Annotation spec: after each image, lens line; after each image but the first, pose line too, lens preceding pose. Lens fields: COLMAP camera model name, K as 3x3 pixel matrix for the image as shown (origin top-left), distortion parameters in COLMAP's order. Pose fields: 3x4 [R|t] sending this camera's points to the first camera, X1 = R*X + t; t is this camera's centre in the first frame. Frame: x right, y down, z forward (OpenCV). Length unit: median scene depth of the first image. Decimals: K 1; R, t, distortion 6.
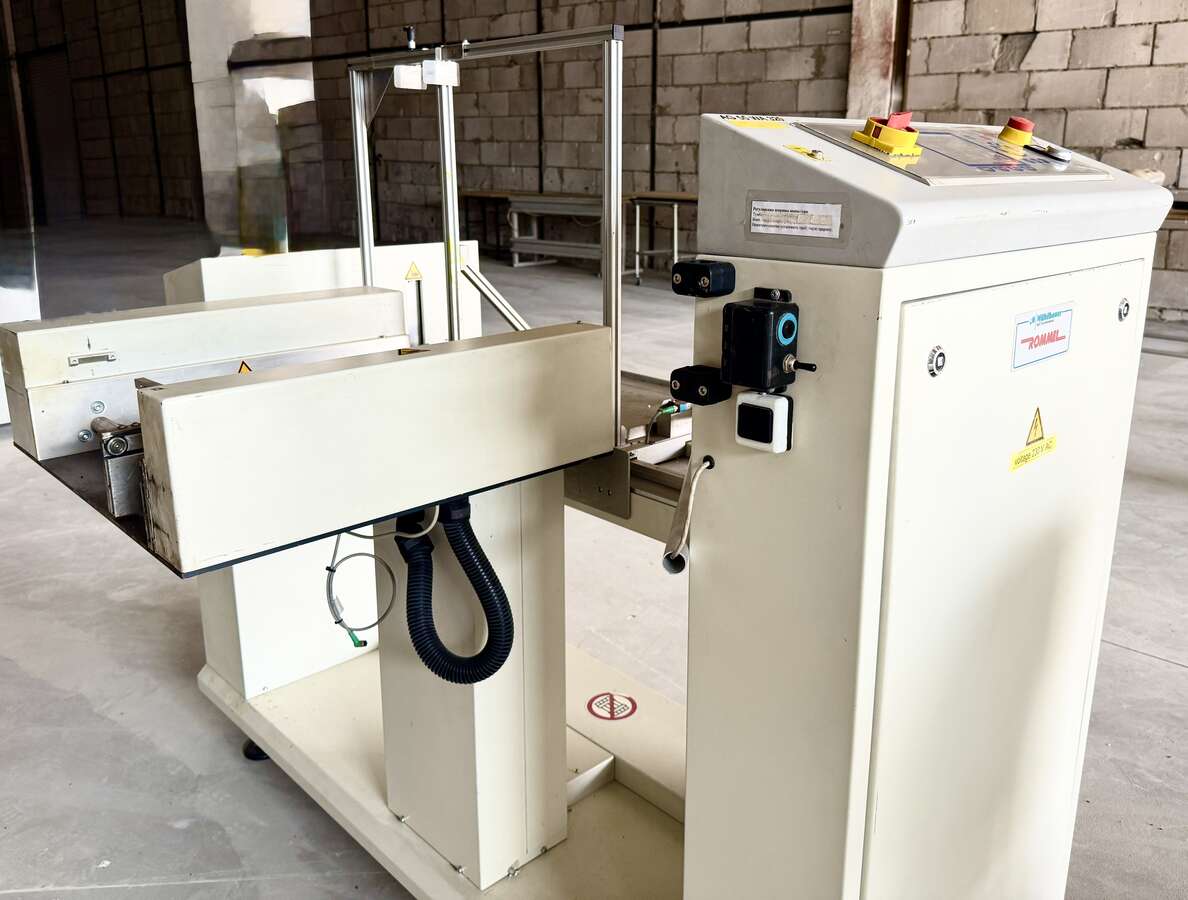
lens RADIAL K [[996.0, 0, 594.2], [0, 996.0, 427.6], [0, 0, 1]] dist [0.013674, -0.004880]
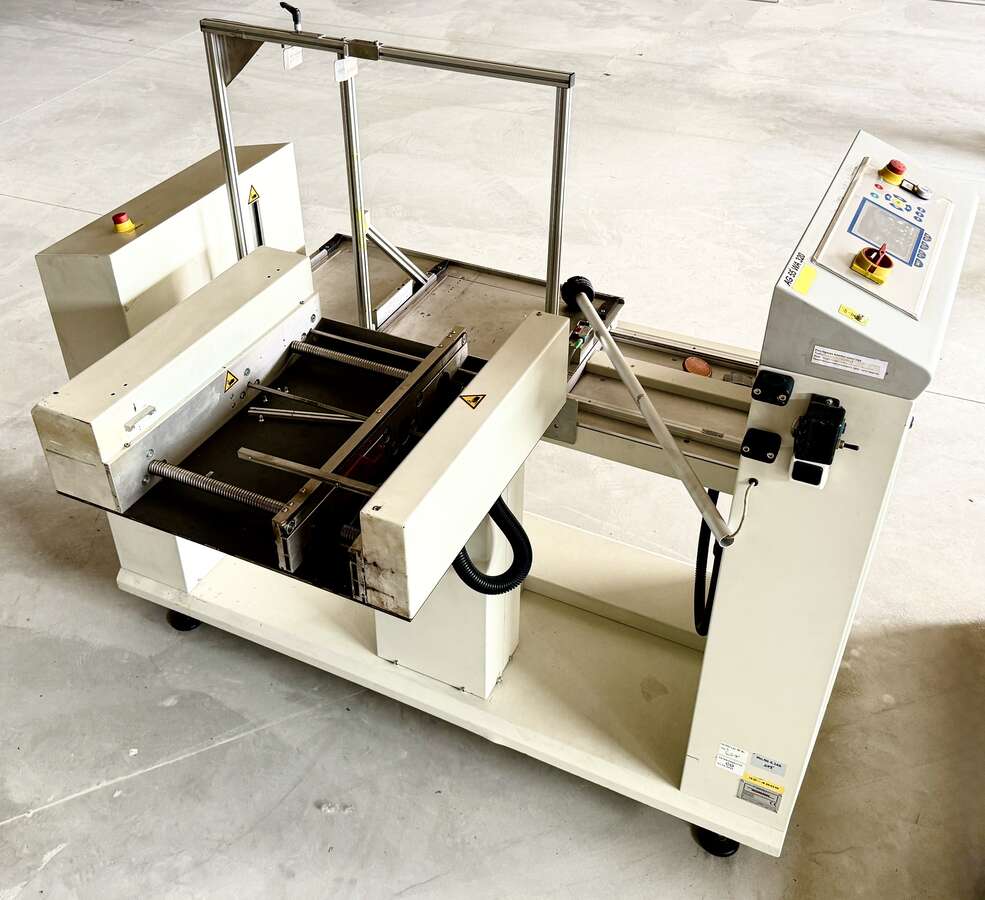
lens RADIAL K [[1041.8, 0, 441.9], [0, 1041.8, 449.3], [0, 0, 1]] dist [0.189525, -0.402981]
pose [[0.939870, -0.224059, 0.257763, -0.428721], [0.111887, 0.915074, 0.387455, -0.398981], [-0.322685, -0.335317, 0.885120, -0.157848]]
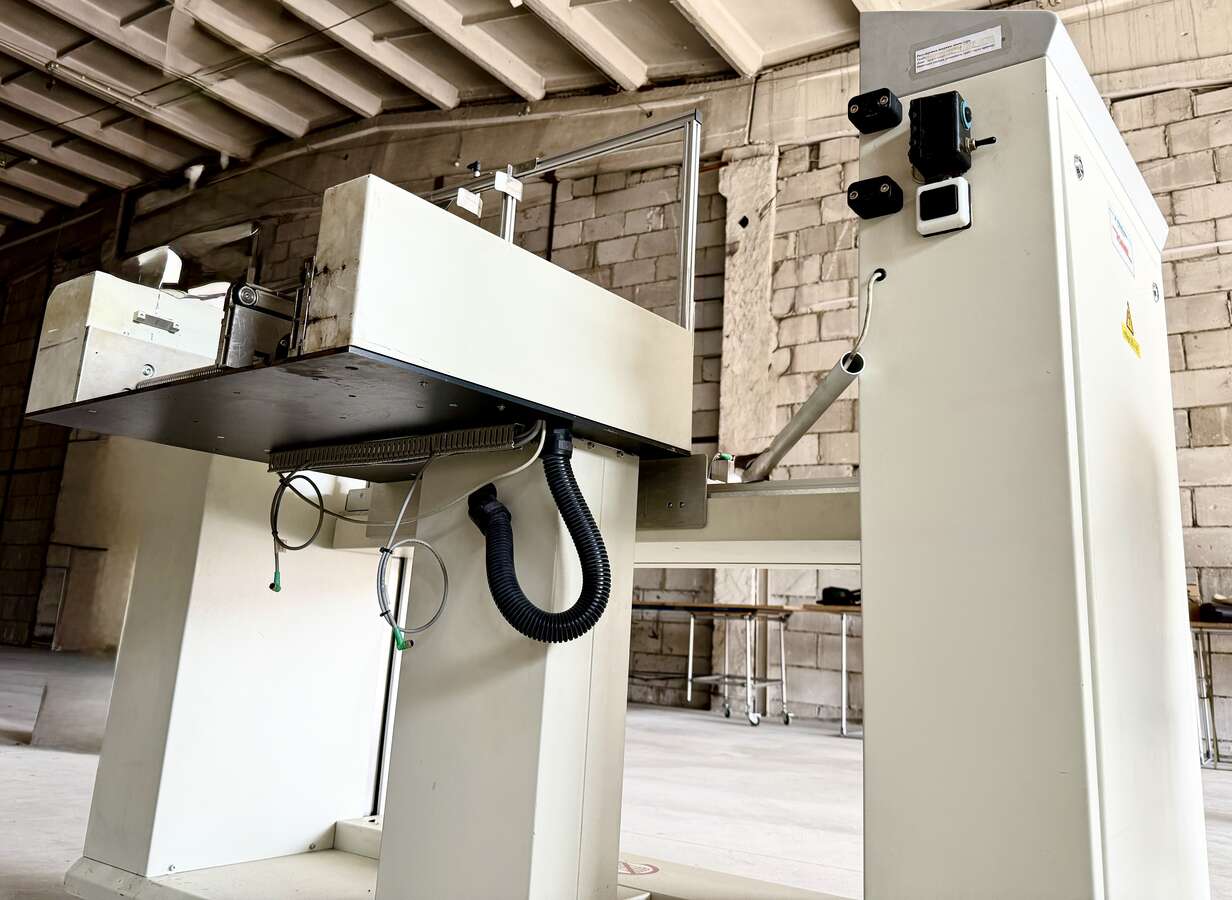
lens RADIAL K [[1027.1, 0, 614.7], [0, 1027.1, 371.8], [0, 0, 1]] dist [0.098745, -0.170929]
pose [[0.982186, 0.102343, 0.157597, -0.192488], [-0.010493, 0.867236, -0.497786, 0.395924], [-0.187619, 0.487265, 0.852861, 0.080714]]
